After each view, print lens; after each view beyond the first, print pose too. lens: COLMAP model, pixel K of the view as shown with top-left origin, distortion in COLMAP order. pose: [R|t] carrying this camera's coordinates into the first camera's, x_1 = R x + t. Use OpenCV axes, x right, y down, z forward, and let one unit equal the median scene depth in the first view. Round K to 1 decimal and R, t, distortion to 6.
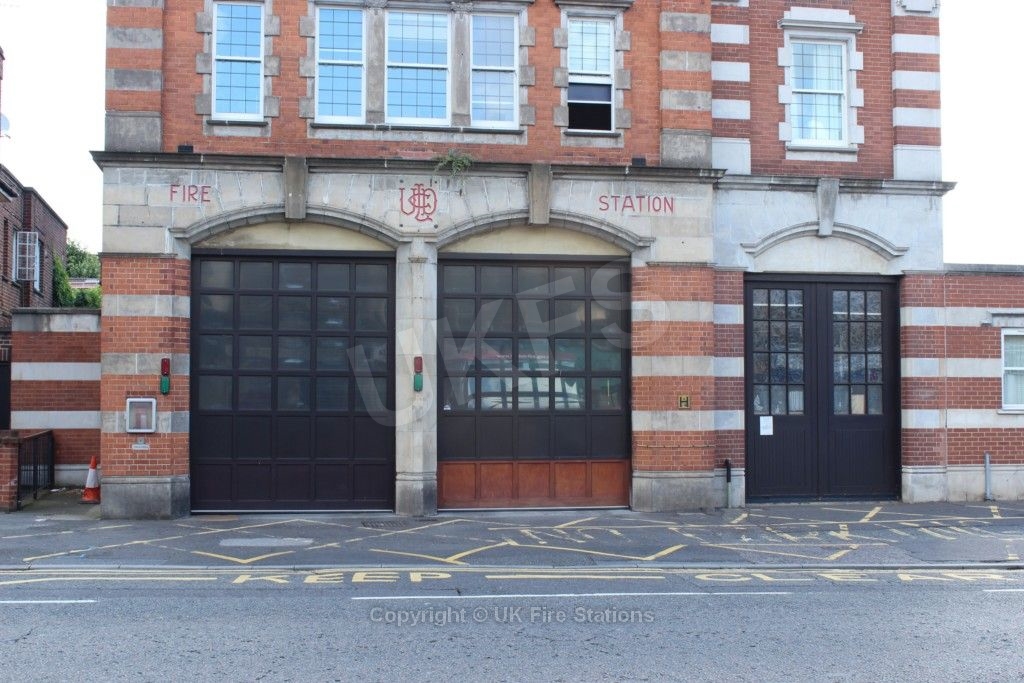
lens RADIAL K [[1297.4, 0, 509.5], [0, 1297.4, 364.1], [0, 0, 1]] dist [-0.062661, 0.027779]
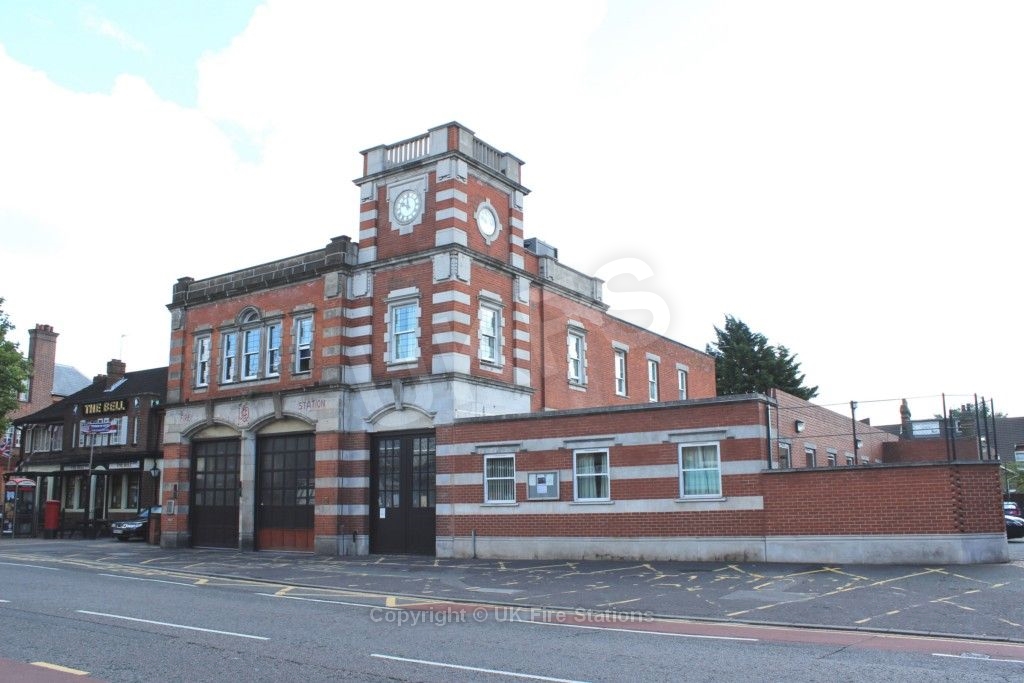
lens RADIAL K [[872.1, 0, 507.1], [0, 872.1, 364.8], [0, 0, 1]] dist [-0.163188, 0.158790]
pose [[0.726185, -0.119829, -0.676976, 1.265045], [0.030624, 0.989354, -0.142272, 0.019834], [0.686817, 0.082584, 0.722123, 0.208600]]
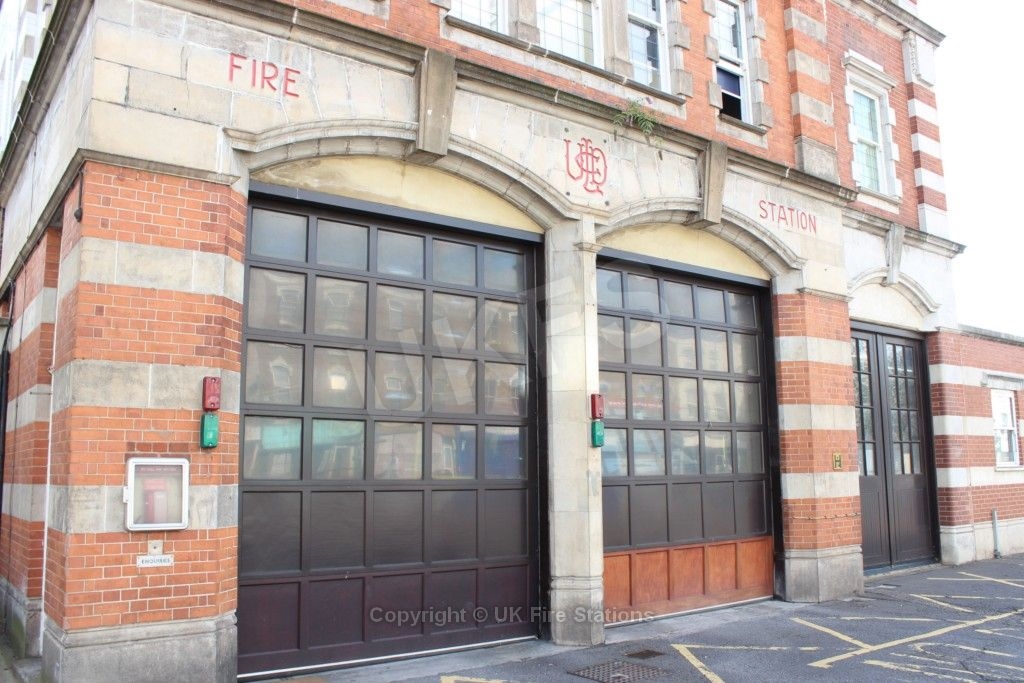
lens RADIAL K [[857.0, 0, 512.1], [0, 857.0, 362.8], [0, 0, 1]] dist [-0.164699, 0.148103]
pose [[0.892313, 0.047554, 0.448906, -0.287469], [-0.002421, 0.994926, -0.100584, 0.020721], [-0.451411, 0.088666, 0.887900, 0.616270]]
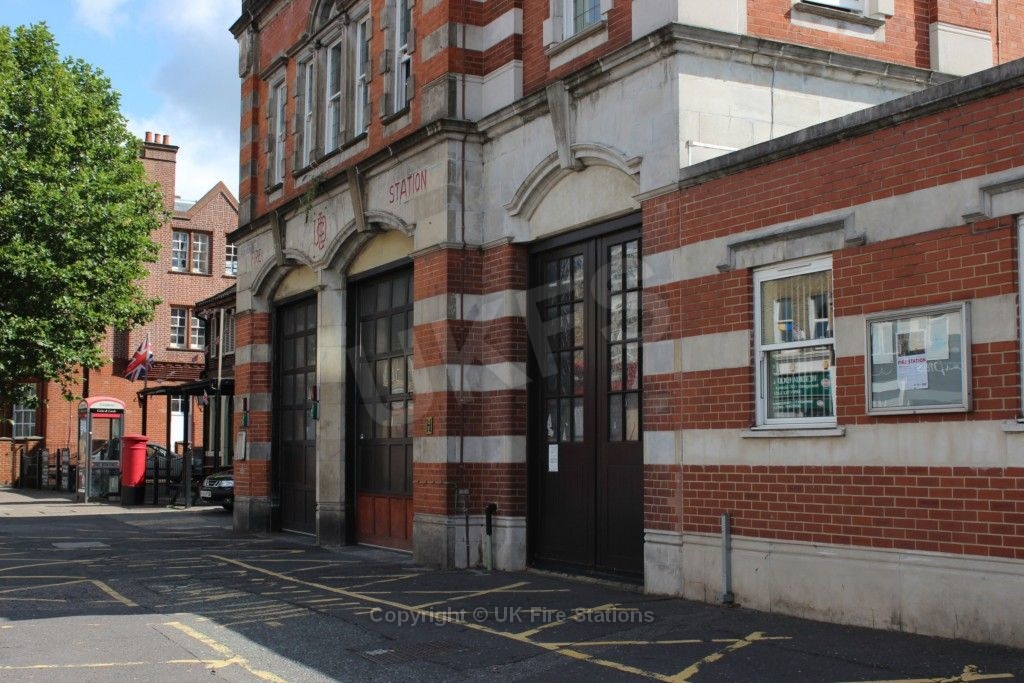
lens RADIAL K [[1321.3, 0, 513.0], [0, 1321.3, 357.0], [0, 0, 1]] dist [-0.061506, 0.022097]
pose [[0.309153, -0.068792, -0.948521, 0.906054], [0.030401, 0.997585, -0.062442, 0.038999], [0.950526, -0.009532, 0.310497, 0.798189]]
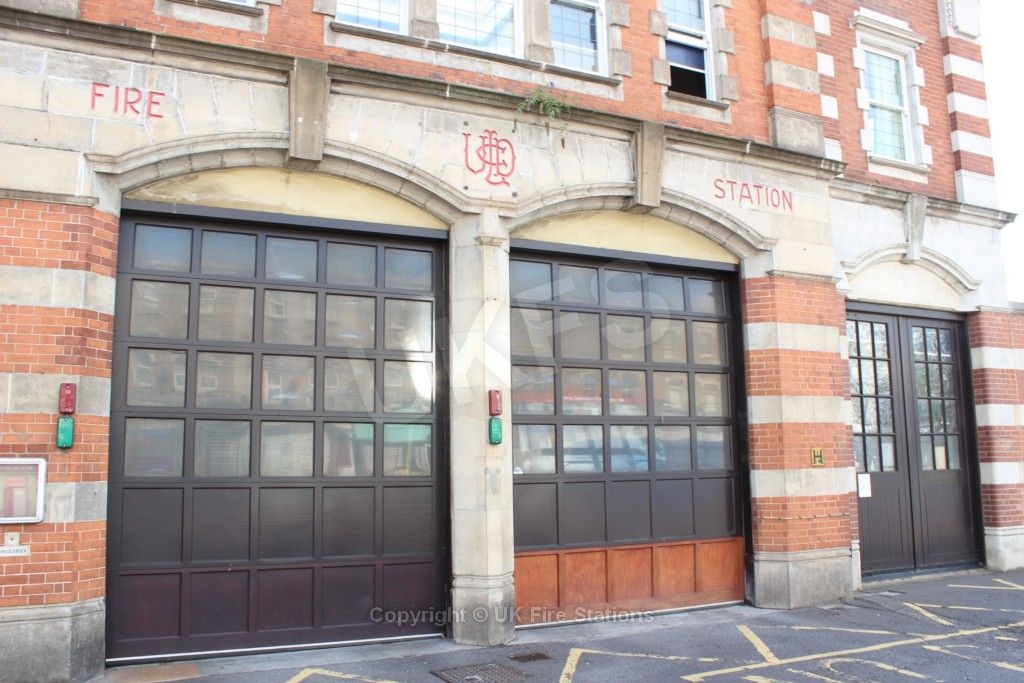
lens RADIAL K [[857.0, 0, 512.1], [0, 857.0, 362.8], [0, 0, 1]] dist [-0.164699, 0.148103]
pose [[0.962256, 0.019538, 0.271442, -0.168959], [0.006470, 0.995495, -0.094589, 0.019548], [-0.272067, 0.092775, 0.957795, 0.574319]]
